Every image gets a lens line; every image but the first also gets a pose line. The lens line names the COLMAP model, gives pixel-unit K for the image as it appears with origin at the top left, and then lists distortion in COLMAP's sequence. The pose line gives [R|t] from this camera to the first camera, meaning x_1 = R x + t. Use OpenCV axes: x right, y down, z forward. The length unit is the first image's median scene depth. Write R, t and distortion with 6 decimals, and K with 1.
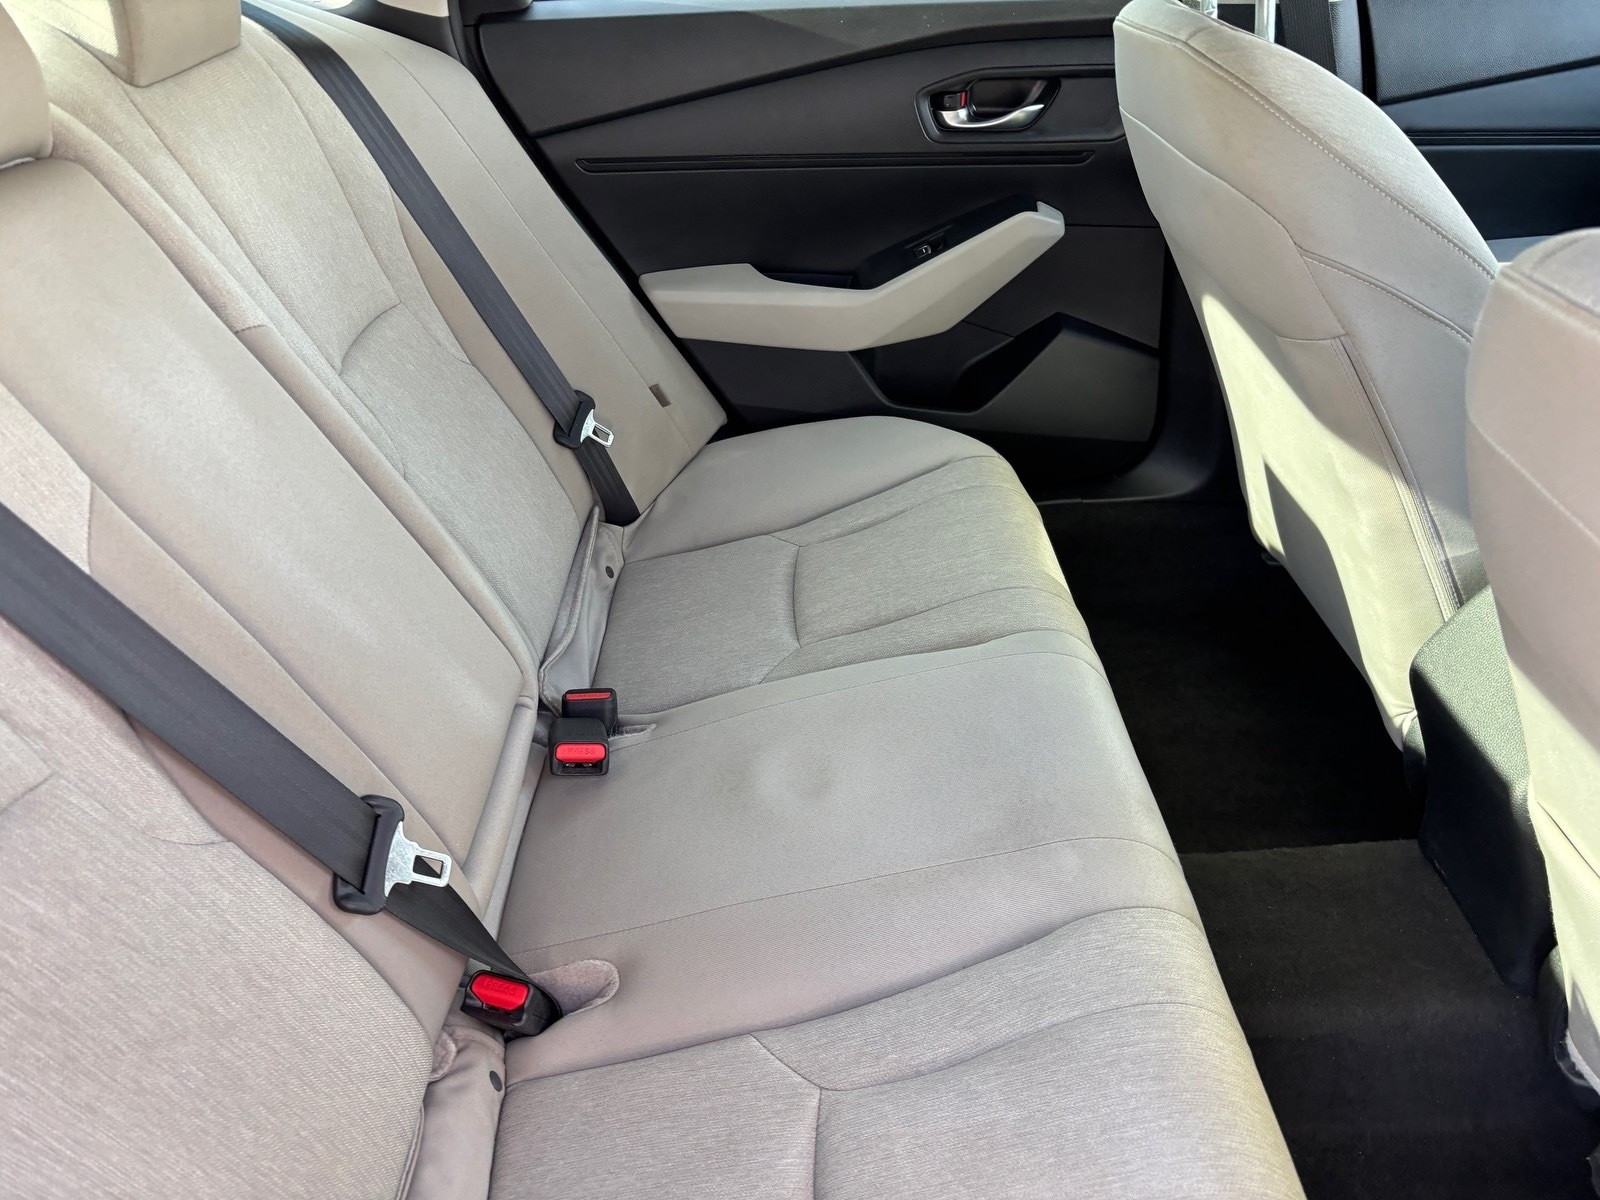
lens RADIAL K [[1228.6, 0, 812.3], [0, 1228.6, 595.1], [0, 0, 1]] dist [0.029606, -0.013730]
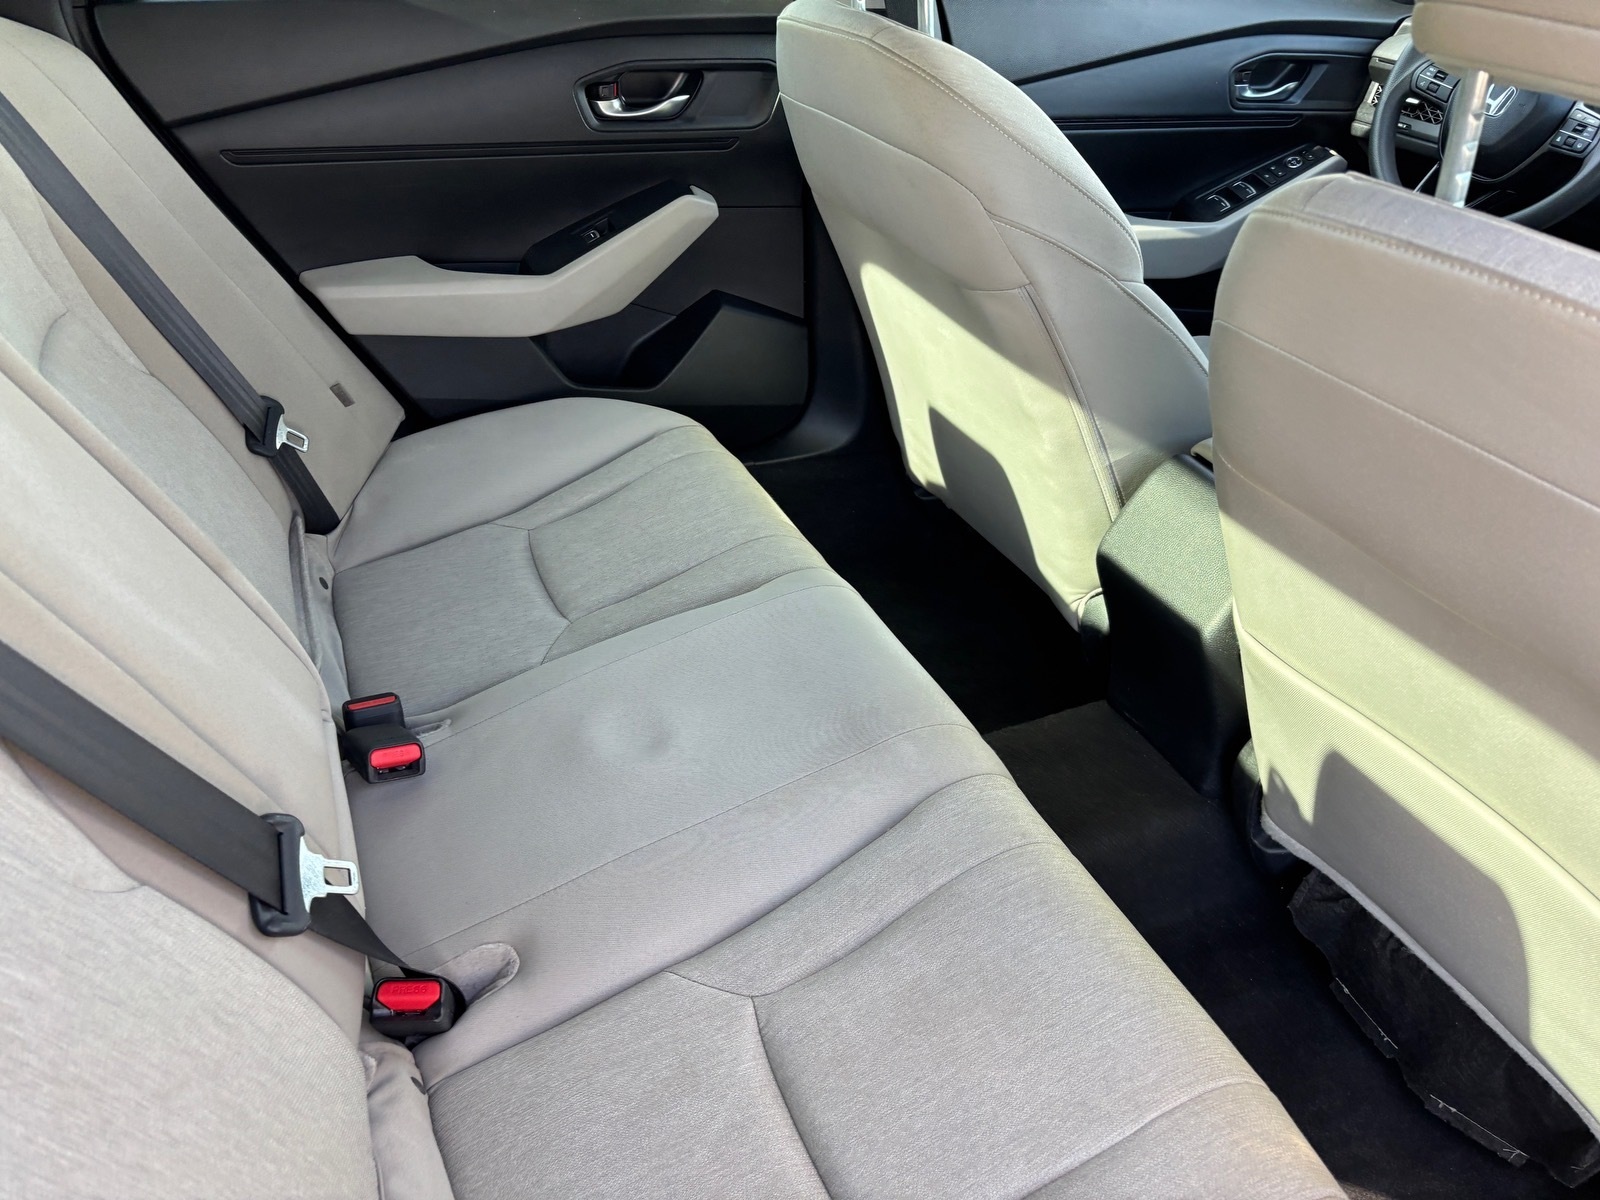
lens RADIAL K [[1235.1, 0, 791.7], [0, 1235.1, 581.7], [0, 0, 1]] dist [0.028801, -0.005632]
pose [[0.923295, -0.139080, 0.358026, -0.216075], [0.142818, 0.989618, 0.016123, 0.019776], [-0.356551, 0.036246, 0.933572, -0.027819]]
